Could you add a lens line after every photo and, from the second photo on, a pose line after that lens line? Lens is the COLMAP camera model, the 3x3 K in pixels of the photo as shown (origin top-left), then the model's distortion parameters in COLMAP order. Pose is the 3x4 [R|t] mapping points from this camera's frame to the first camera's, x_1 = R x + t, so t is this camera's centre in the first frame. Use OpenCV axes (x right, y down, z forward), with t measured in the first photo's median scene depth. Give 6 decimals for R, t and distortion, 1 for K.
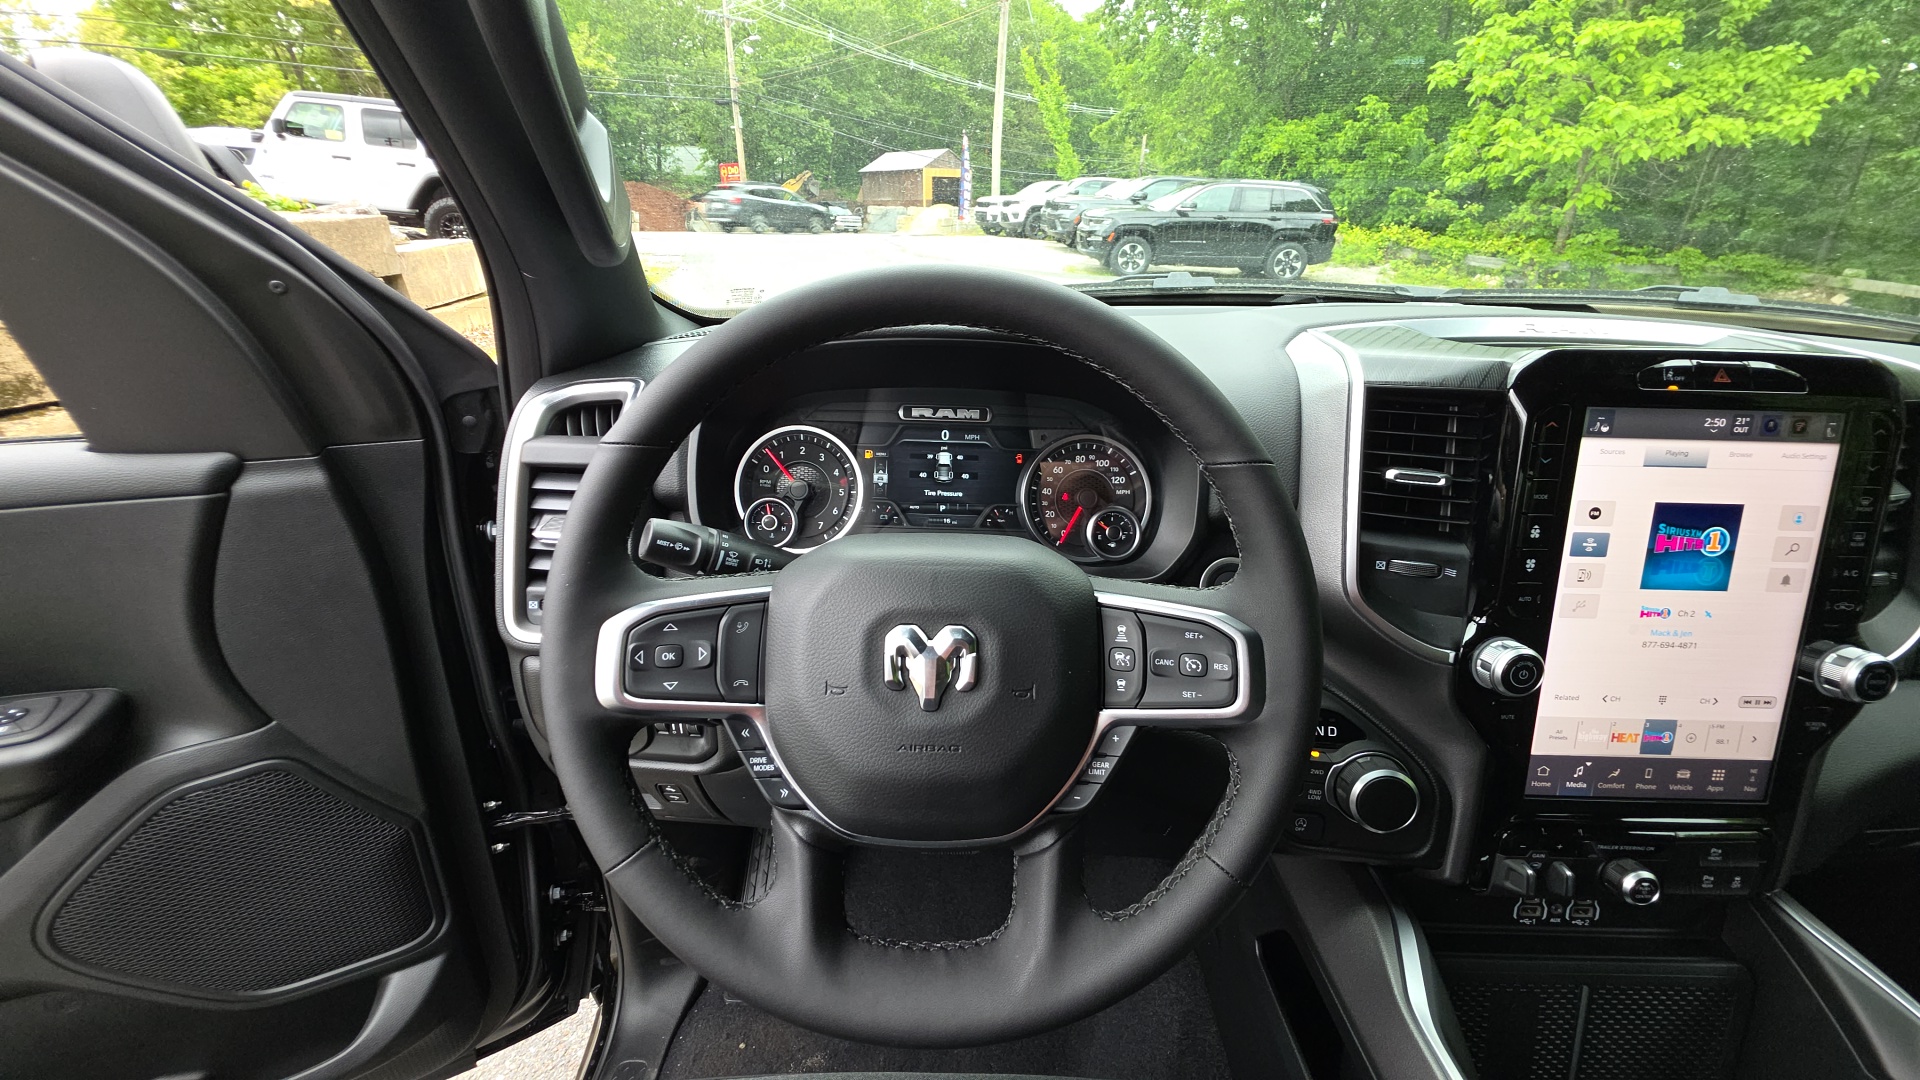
lens RADIAL K [[759.9, 0, 950.8], [0, 759.9, 537.4], [0, 0, 1]] dist [0.014521, -0.008778]
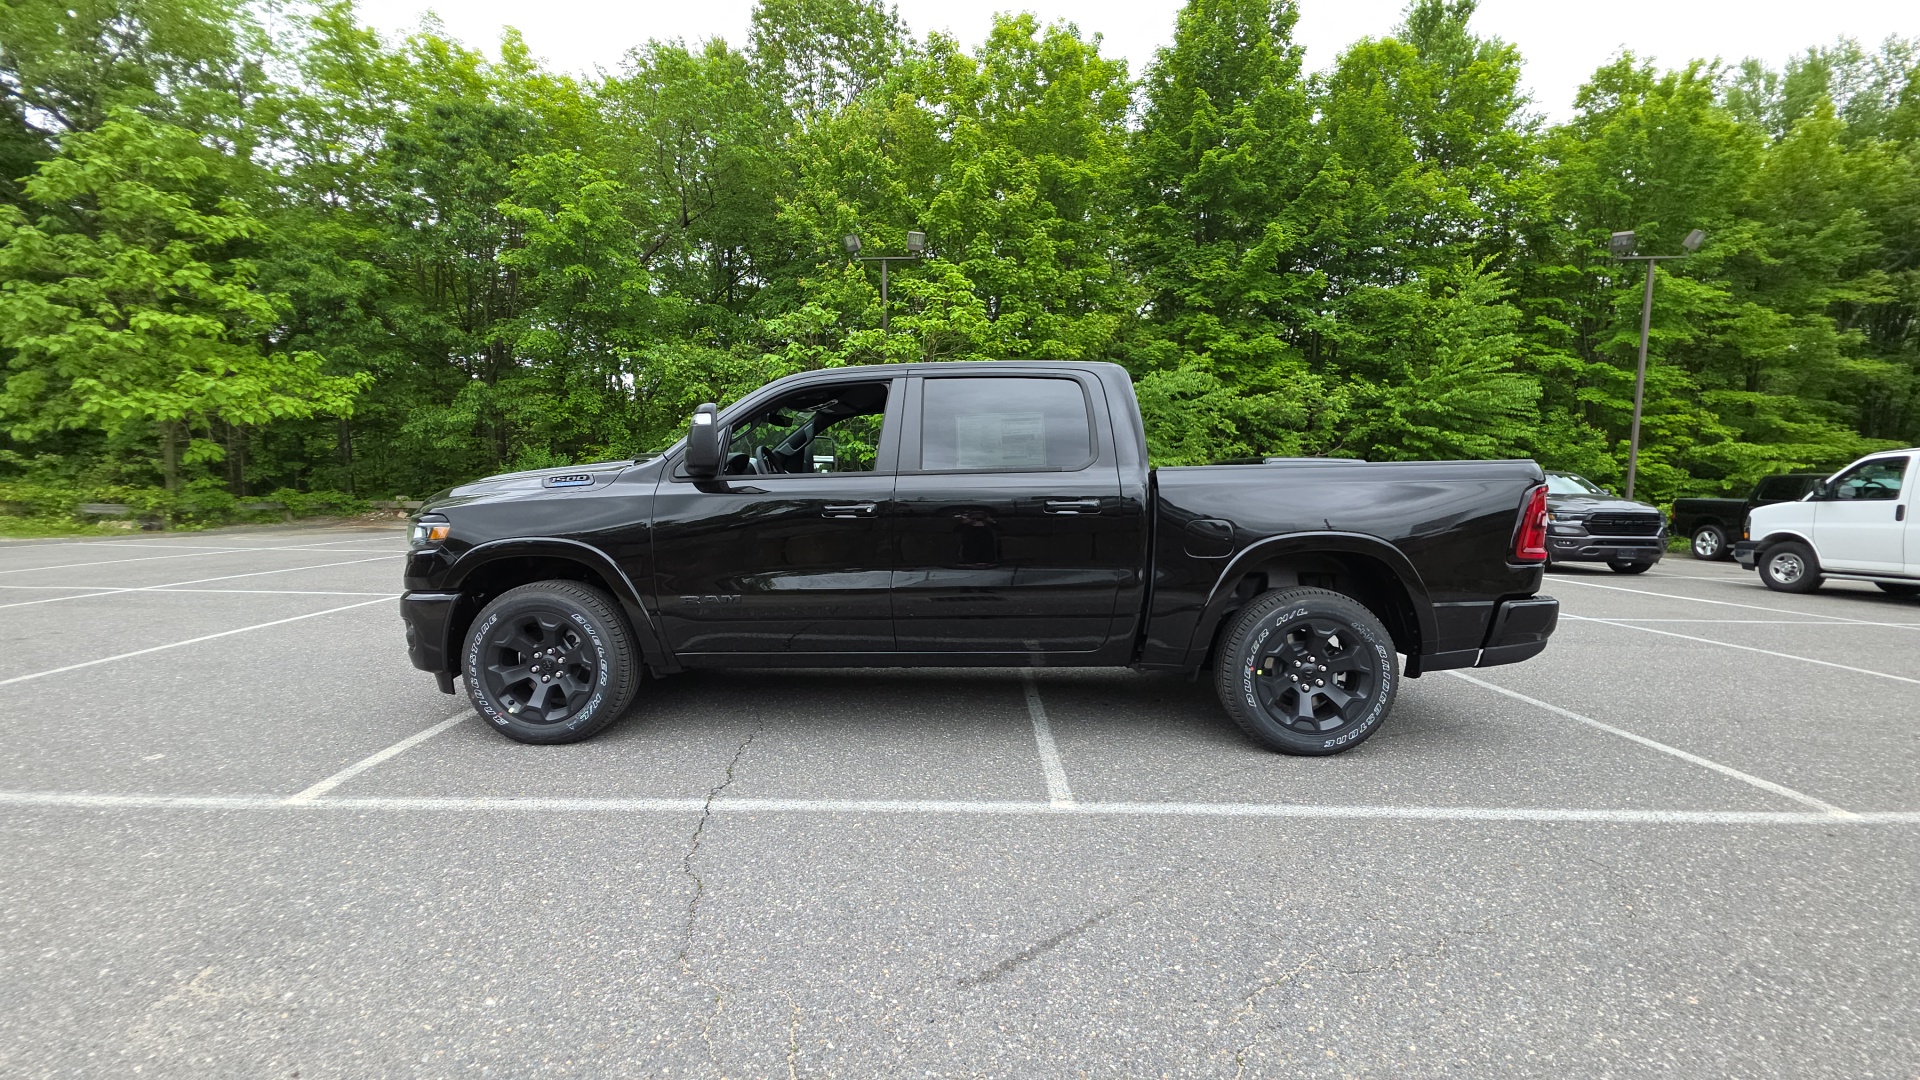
lens RADIAL K [[759.9, 0, 950.6], [0, 759.9, 538.2], [0, 0, 1]] dist [0.014521, -0.008778]
pose [[0.016509, -0.096988, 0.995149, -0.327819], [0.396667, 0.914246, 0.082523, 0.030071], [-0.917814, 0.393380, 0.053565, -0.046440]]
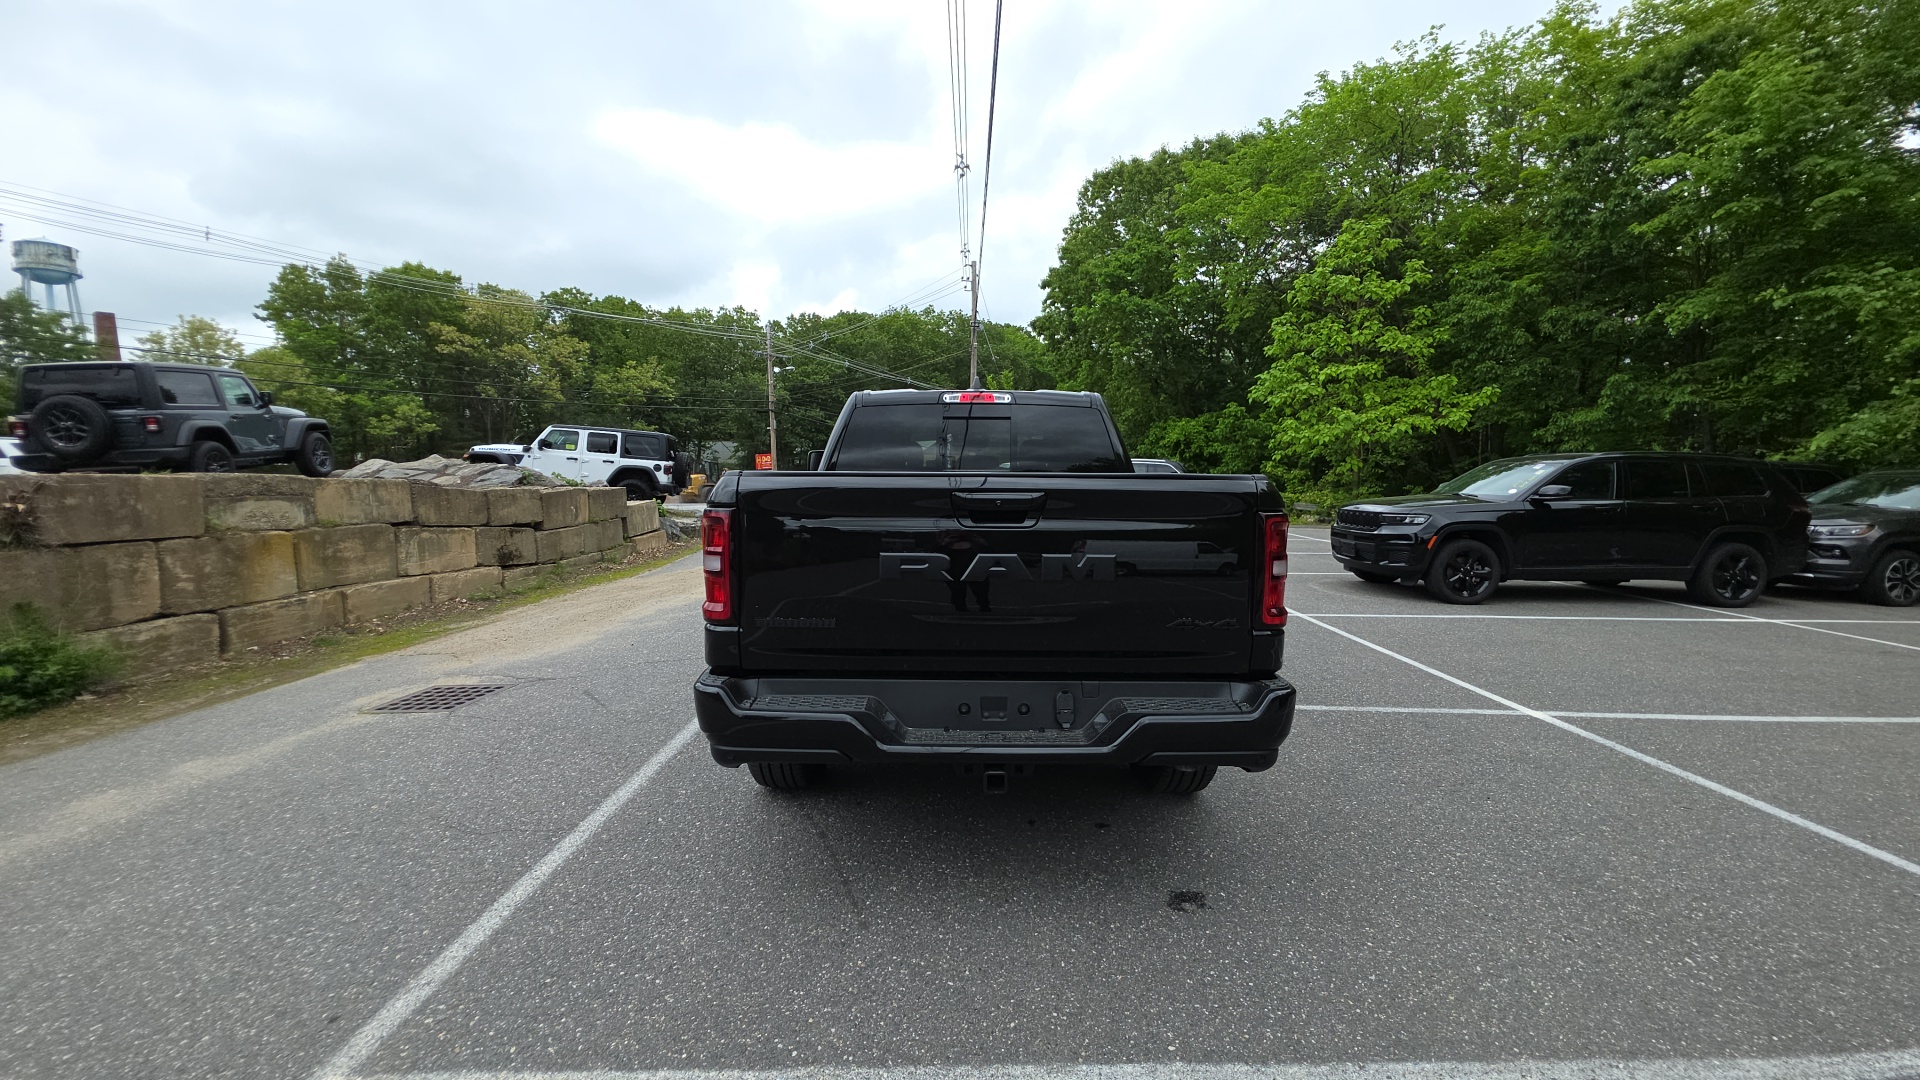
lens RADIAL K [[759.9, 0, 951.1], [0, 759.9, 536.9], [0, 0, 1]] dist [0.014521, -0.008778]
pose [[0.999748, -0.021733, 0.005632, 0.023907], [0.022368, 0.942689, -0.332922, 0.196164], [0.001926, 0.332964, 0.942938, -0.423354]]
